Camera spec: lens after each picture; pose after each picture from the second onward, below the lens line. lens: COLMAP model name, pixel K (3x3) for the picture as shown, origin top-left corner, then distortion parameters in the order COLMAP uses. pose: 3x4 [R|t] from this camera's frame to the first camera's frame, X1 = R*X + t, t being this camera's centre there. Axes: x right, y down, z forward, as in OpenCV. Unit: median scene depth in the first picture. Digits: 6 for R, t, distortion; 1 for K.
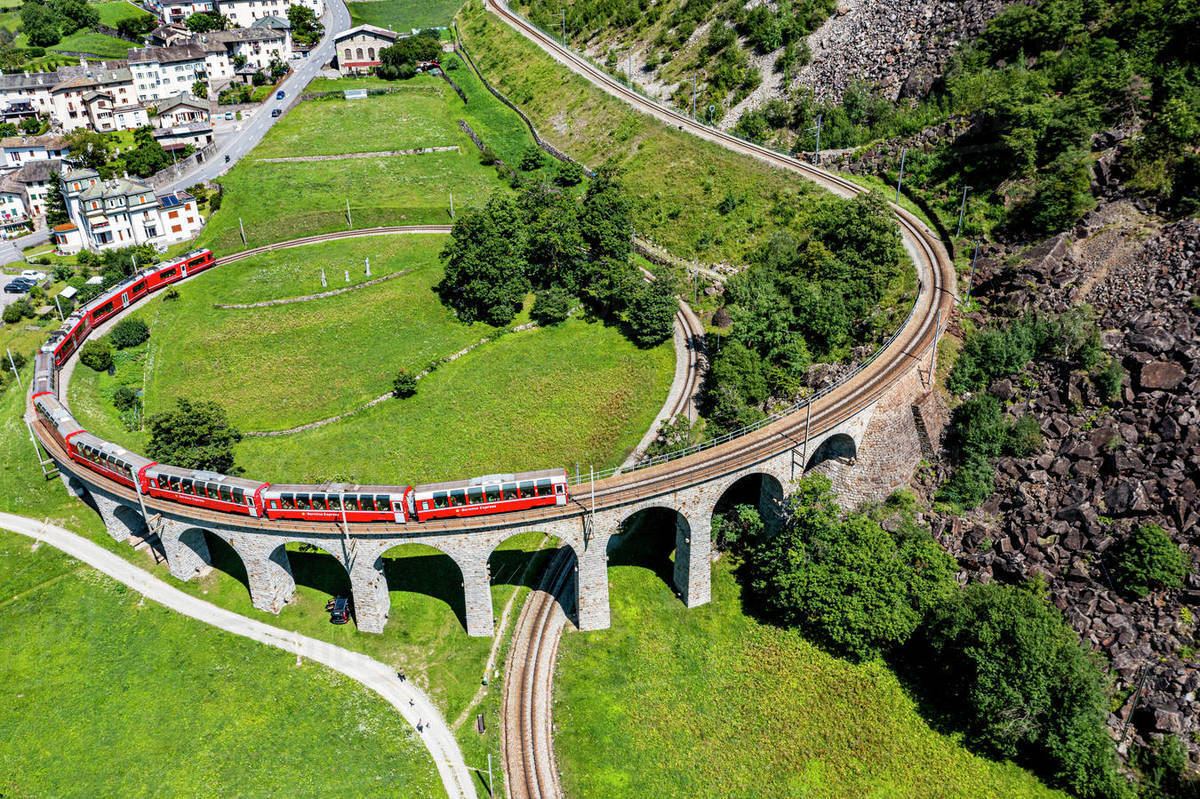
lens RADIAL K [[945.6, 0, 600.0], [0, 945.6, 399.5], [0, 0, 1]] dist [-0.008589, 0.002979]
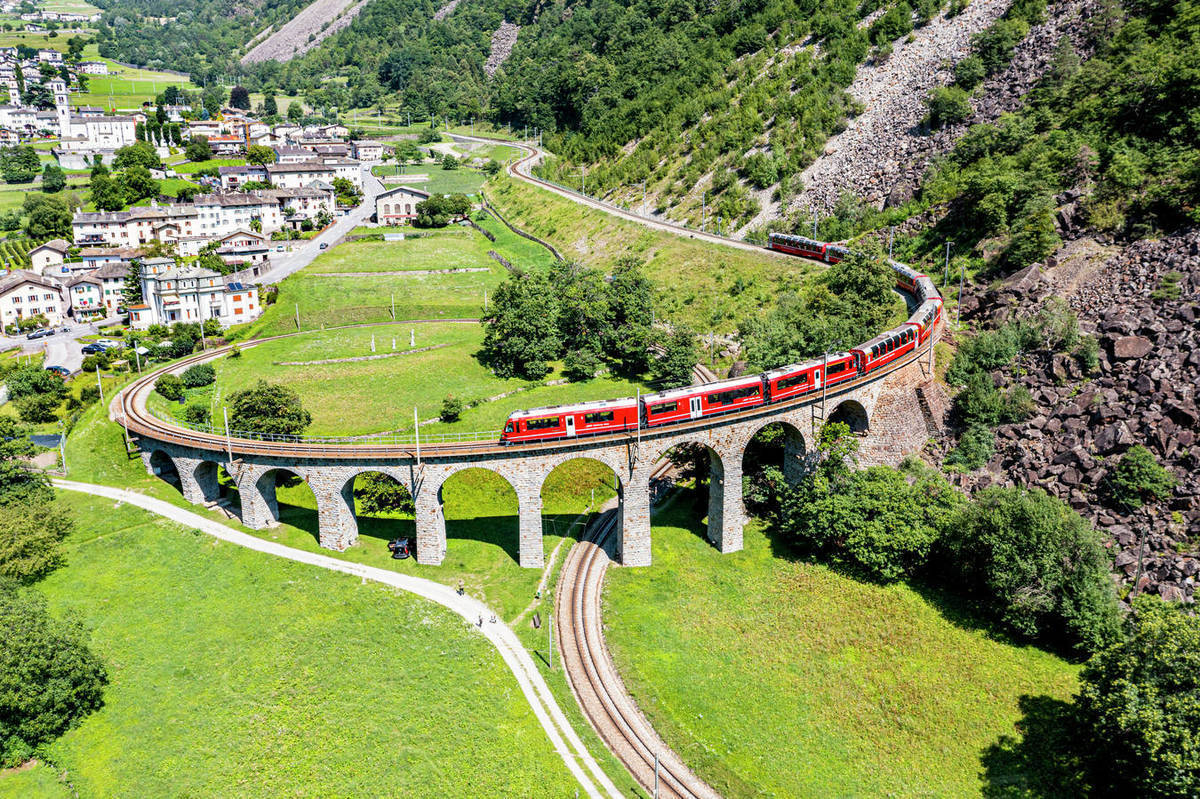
lens RADIAL K [[945.6, 0, 600.0], [0, 945.6, 399.5], [0, 0, 1]] dist [-0.008589, 0.002979]
pose [[0.999985, 0.003843, 0.004020, -0.038528], [-0.002798, 0.972340, -0.233555, 0.226236], [-0.004806, 0.233540, 0.972335, -0.066482]]
